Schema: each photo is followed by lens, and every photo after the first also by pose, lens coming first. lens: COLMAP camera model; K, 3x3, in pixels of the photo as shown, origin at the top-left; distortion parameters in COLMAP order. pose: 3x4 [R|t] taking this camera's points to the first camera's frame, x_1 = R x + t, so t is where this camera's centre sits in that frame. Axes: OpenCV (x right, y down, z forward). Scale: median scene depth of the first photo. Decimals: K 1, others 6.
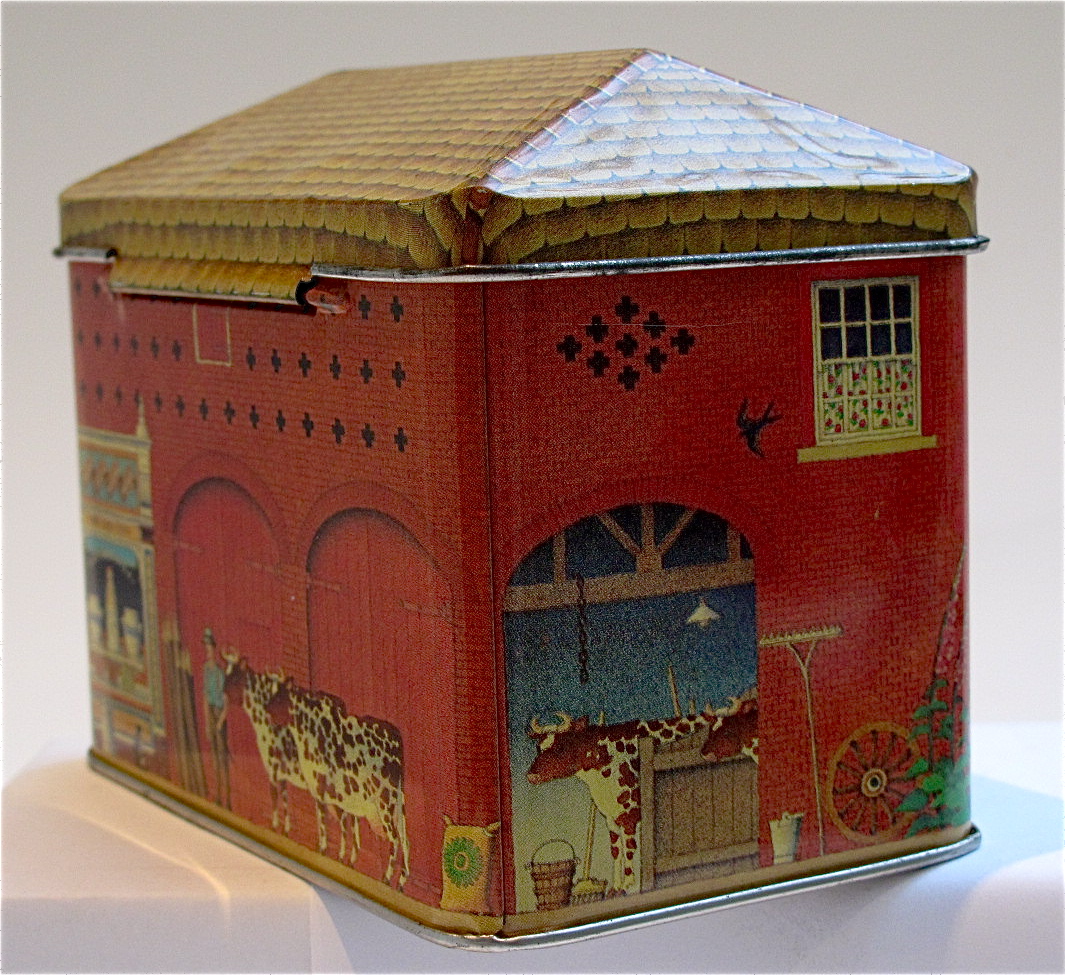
lens RADIAL K [[2535.6, 0, 532.5], [0, 2535.6, 487.5], [0, 0, 1]] dist [-0.019465, -0.033023]
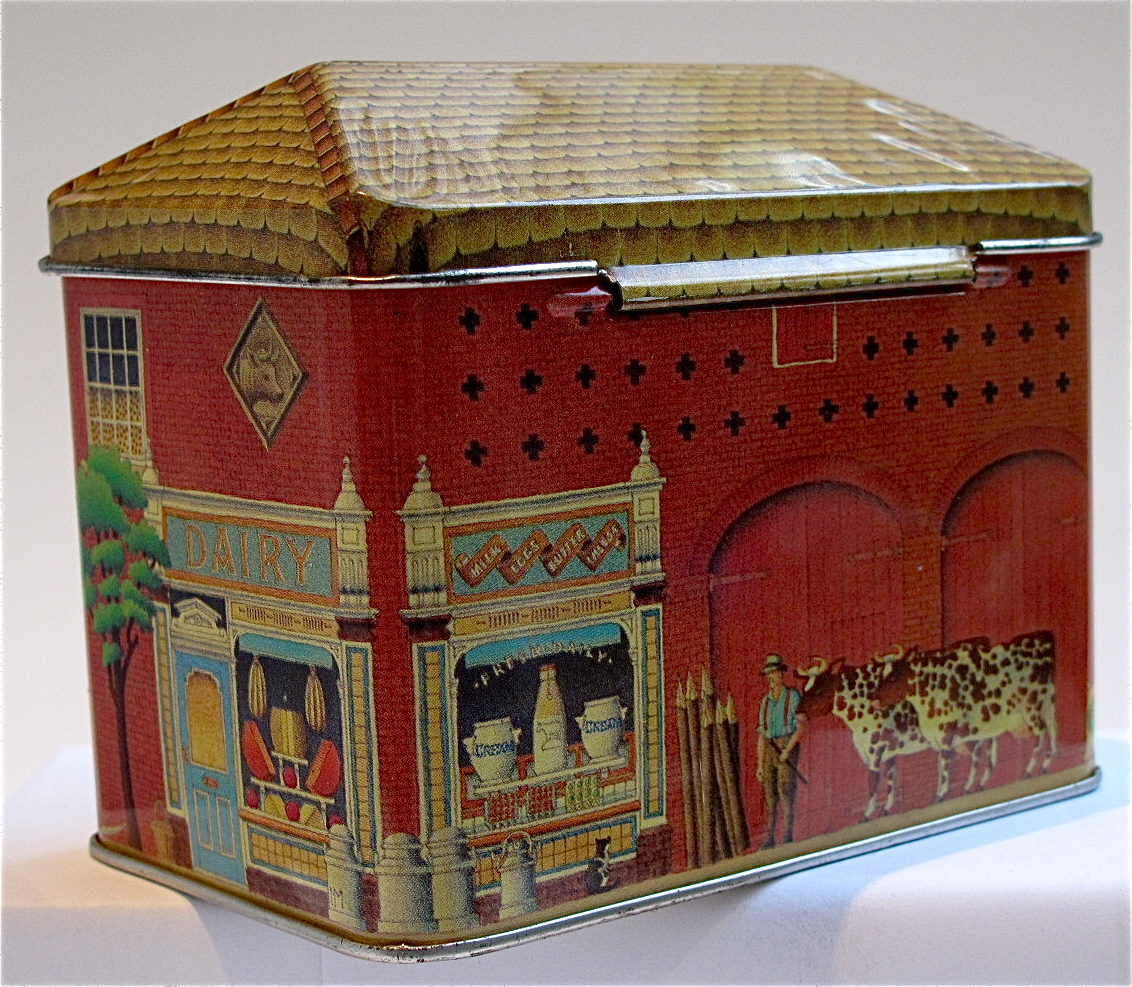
lens RADIAL K [[2581.1, 0, 566.0], [0, 2581.1, 493.5], [0, 0, 1]] dist [0.060530, -0.080331]
pose [[-0.141862, -0.096039, 0.985217, -1.127657], [0.156477, 0.980593, 0.118120, -0.136385], [-0.977441, 0.170920, -0.124081, 1.275824]]
